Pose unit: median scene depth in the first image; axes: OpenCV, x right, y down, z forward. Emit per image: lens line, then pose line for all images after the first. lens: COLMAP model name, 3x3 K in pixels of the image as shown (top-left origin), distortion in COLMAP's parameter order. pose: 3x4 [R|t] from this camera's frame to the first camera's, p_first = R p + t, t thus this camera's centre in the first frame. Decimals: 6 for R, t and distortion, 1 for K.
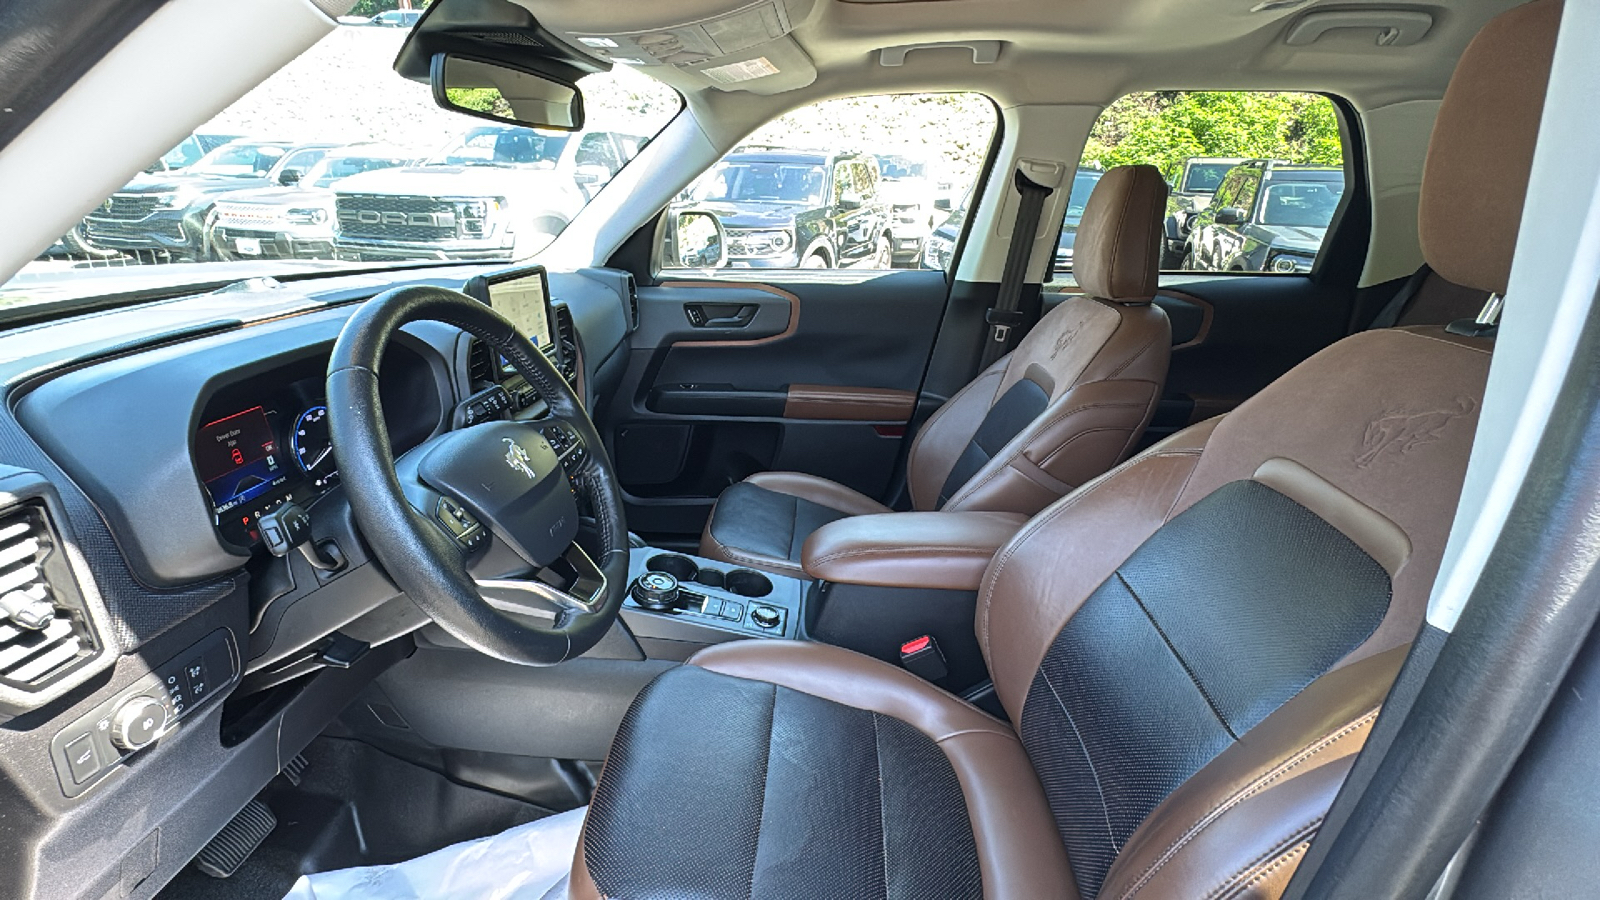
lens RADIAL K [[734.1, 0, 798.0], [0, 734.1, 447.1], [0, 0, 1]] dist [-0.005671, 0.000957]
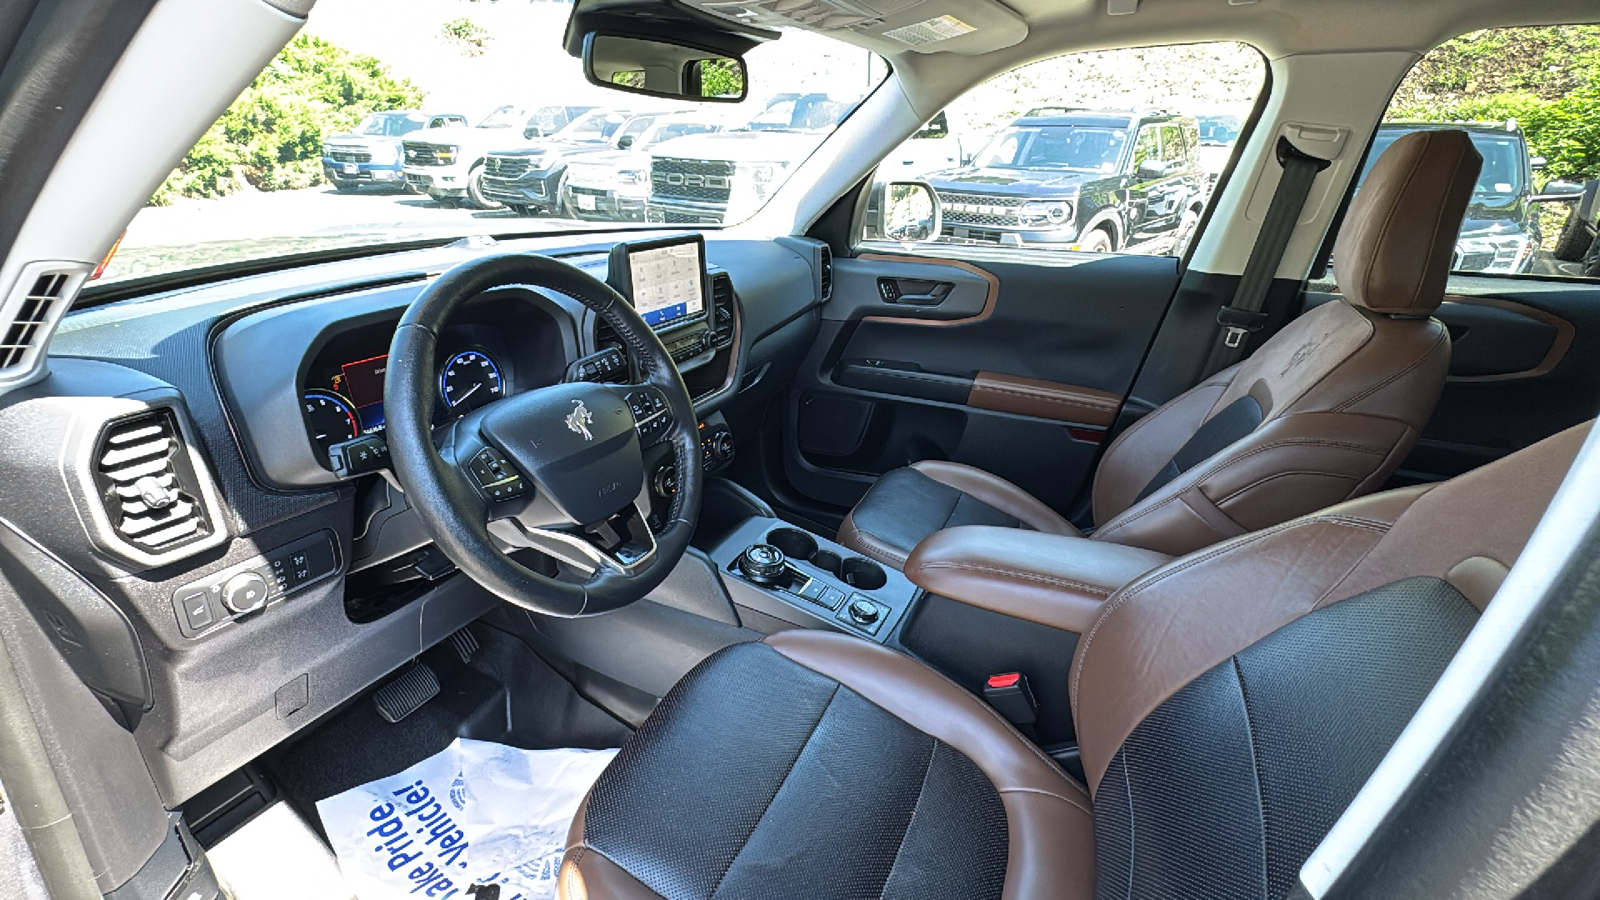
lens RADIAL K [[734.1, 0, 798.0], [0, 734.1, 447.1], [0, 0, 1]] dist [-0.005671, 0.000957]
pose [[0.927168, 0.141358, -0.346954, 0.161940], [-0.126378, 0.989814, 0.065555, -0.031456], [0.352686, -0.016934, 0.935588, 0.064265]]
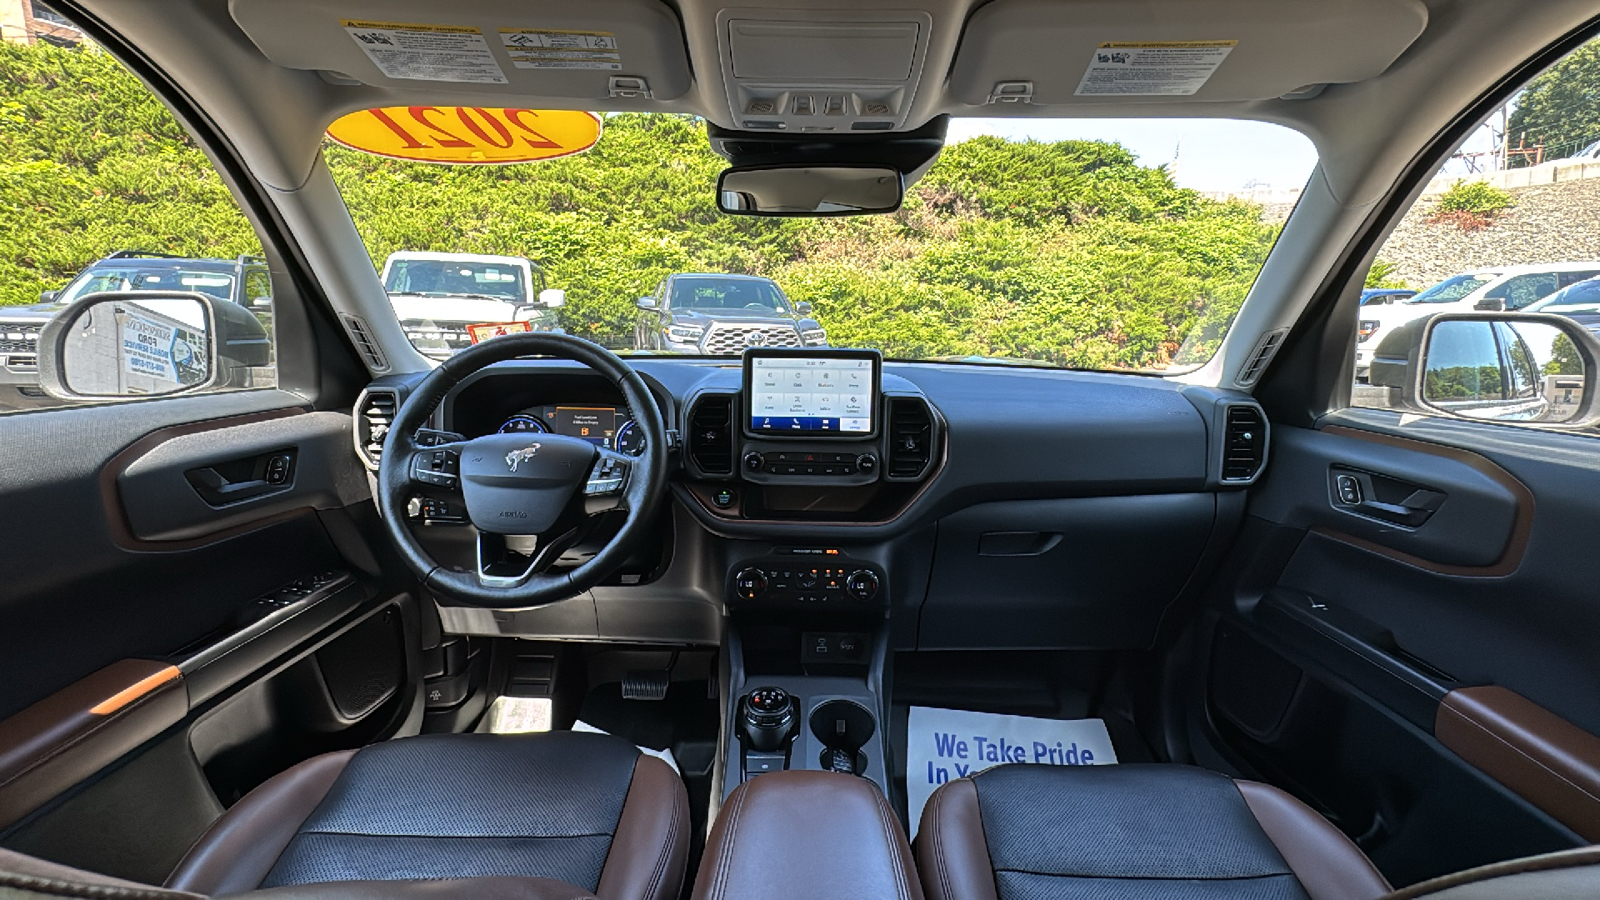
lens RADIAL K [[734.1, 0, 798.0], [0, 734.1, 447.1], [0, 0, 1]] dist [-0.005671, 0.000957]
pose [[0.045718, 0.150314, -0.987581, 0.564829], [-0.333941, 0.934039, 0.126705, -0.196325], [0.941485, 0.324001, 0.092898, 0.763390]]
